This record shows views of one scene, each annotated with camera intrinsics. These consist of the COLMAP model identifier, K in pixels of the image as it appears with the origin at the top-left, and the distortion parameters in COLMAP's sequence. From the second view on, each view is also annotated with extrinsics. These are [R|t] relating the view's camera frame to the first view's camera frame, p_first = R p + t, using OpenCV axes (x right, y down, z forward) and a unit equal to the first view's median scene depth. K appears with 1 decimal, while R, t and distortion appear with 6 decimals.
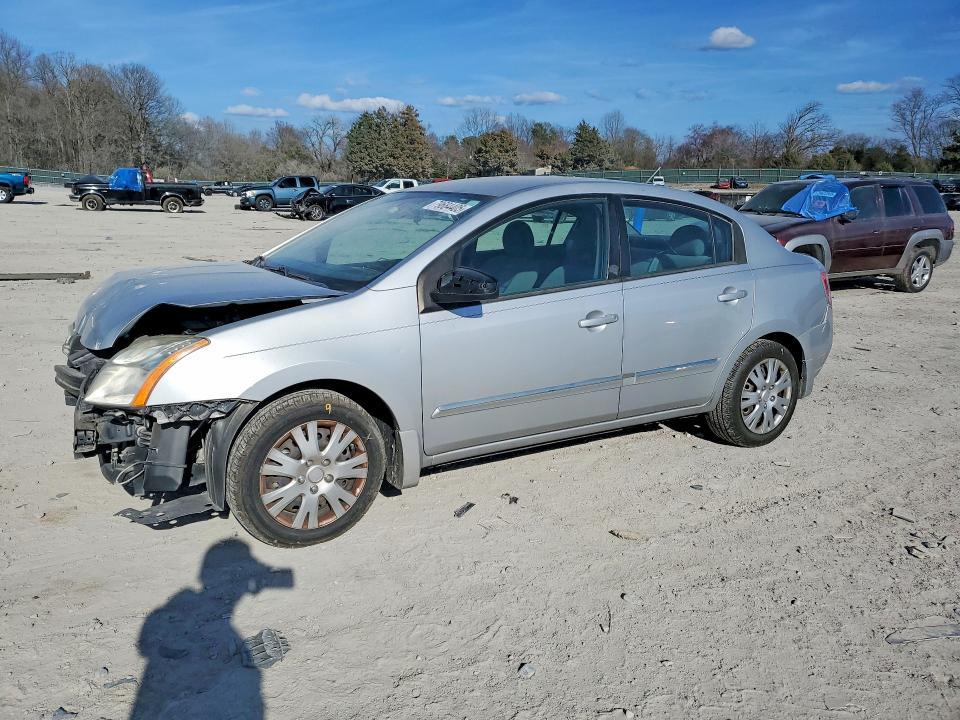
lens RADIAL K [[752.8, 0, 479.1], [0, 752.8, 357.7], [0, 0, 1]] dist [0.044641, 0.002655]
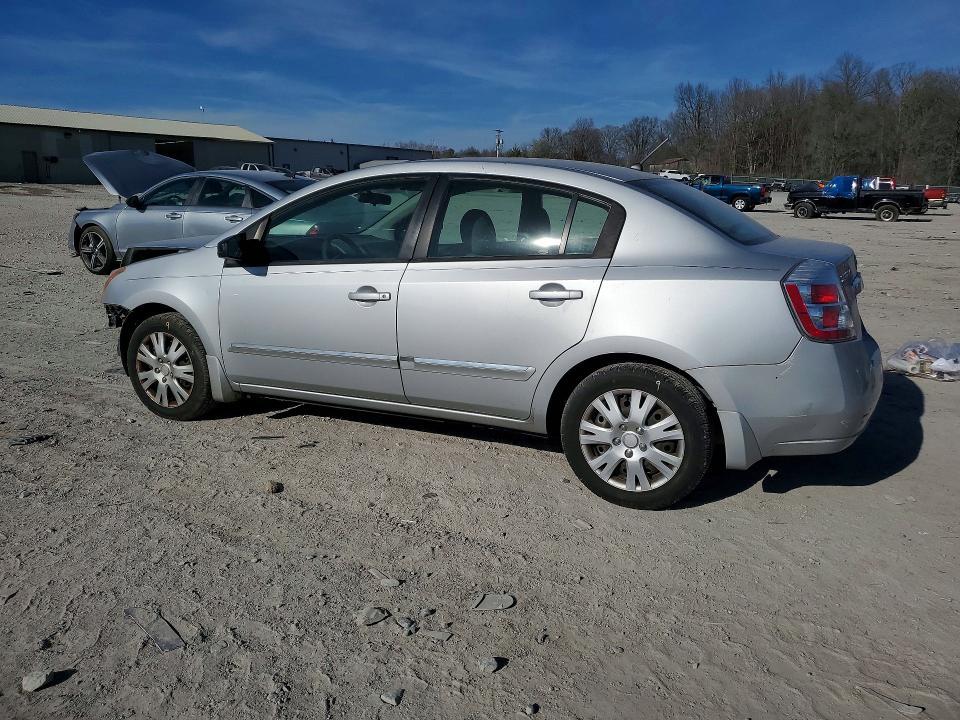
lens RADIAL K [[752.8, 0, 479.4], [0, 752.8, 361.6], [0, 0, 1]] dist [0.044641, 0.002655]
pose [[0.574600, 0.172579, -0.800032, 0.099297], [-0.179536, 0.980285, 0.082515, -0.006813], [0.798500, 0.096222, 0.594255, 0.047452]]
